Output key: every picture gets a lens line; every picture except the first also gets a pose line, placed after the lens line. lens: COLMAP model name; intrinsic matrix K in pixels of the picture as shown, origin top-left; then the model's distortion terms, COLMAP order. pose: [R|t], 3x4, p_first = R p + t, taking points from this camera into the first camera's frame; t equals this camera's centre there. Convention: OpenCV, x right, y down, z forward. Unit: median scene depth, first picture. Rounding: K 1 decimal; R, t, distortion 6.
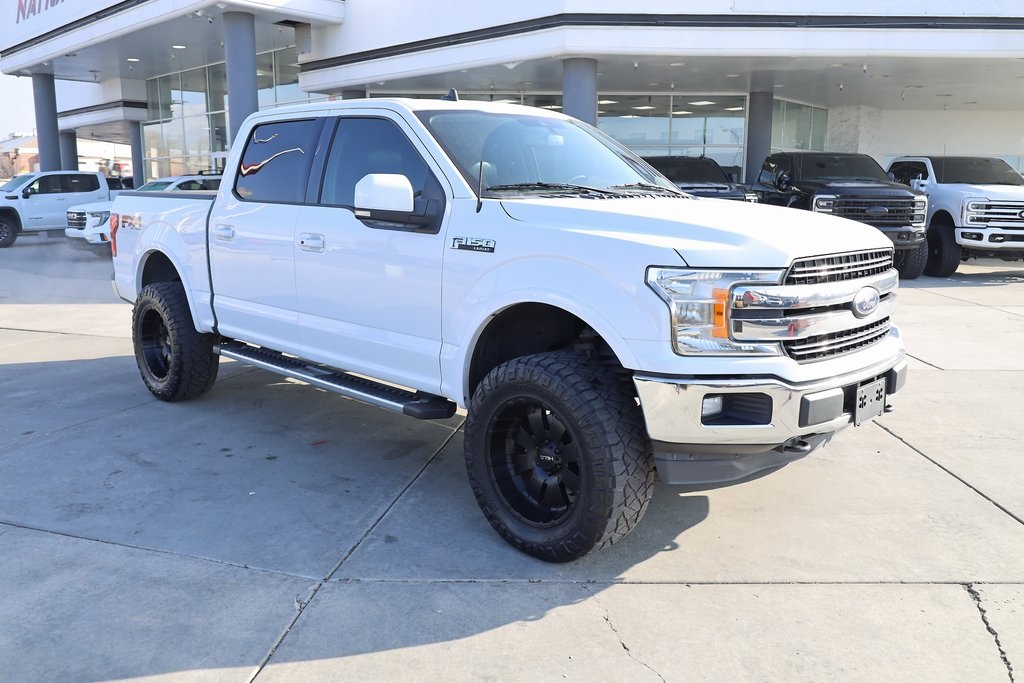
lens RADIAL K [[813.3, 0, 512.0], [0, 813.3, 341.5], [0, 0, 1]] dist [-0.011806, -0.006485]
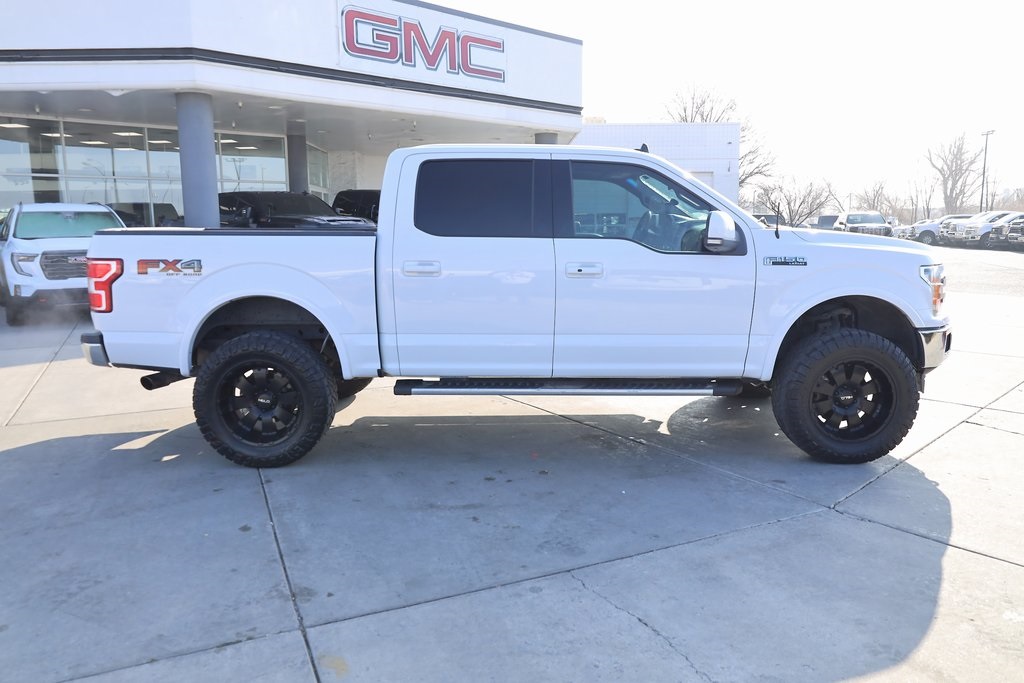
lens RADIAL K [[744.2, 0, 512.0], [0, 744.2, 341.5], [0, 0, 1]] dist [-0.025583, 0.002034]
pose [[0.718448, -0.118605, 0.685395, -0.969997], [0.135103, 0.990384, 0.029764, -0.062594], [-0.682334, 0.071215, 0.727563, 0.296956]]
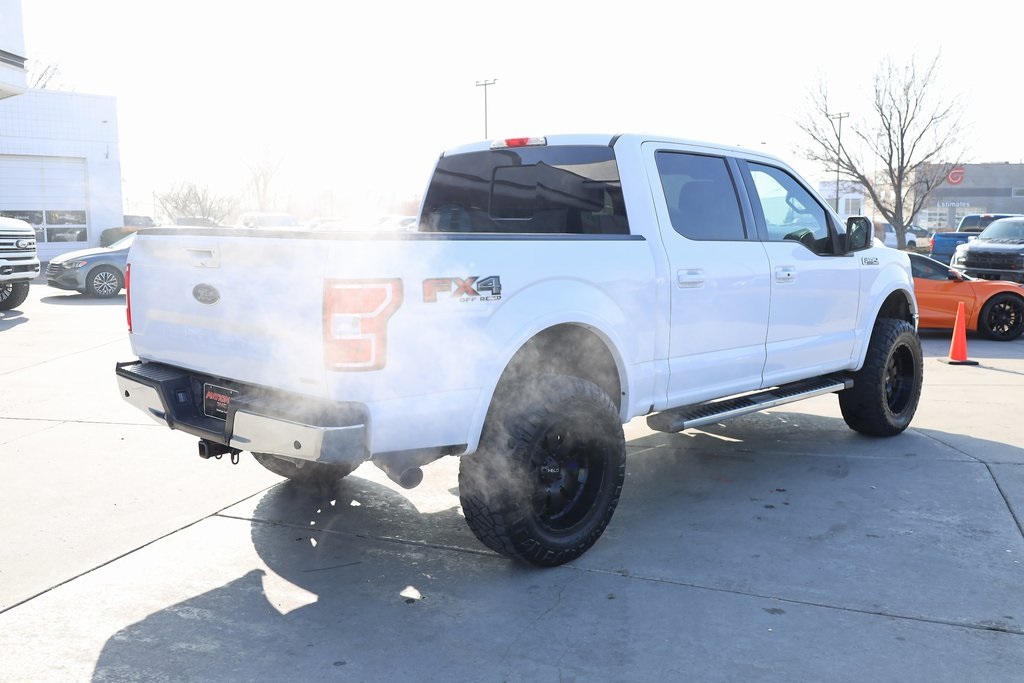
lens RADIAL K [[932.7, 0, 512.0], [0, 932.7, 341.5], [0, 0, 1]] dist [-0.005425, 0.003268]
pose [[0.031140, -0.130889, 0.990908, -1.401231], [0.180747, 0.975782, 0.123211, -0.234365], [-0.983037, 0.175267, 0.054044, 1.207982]]
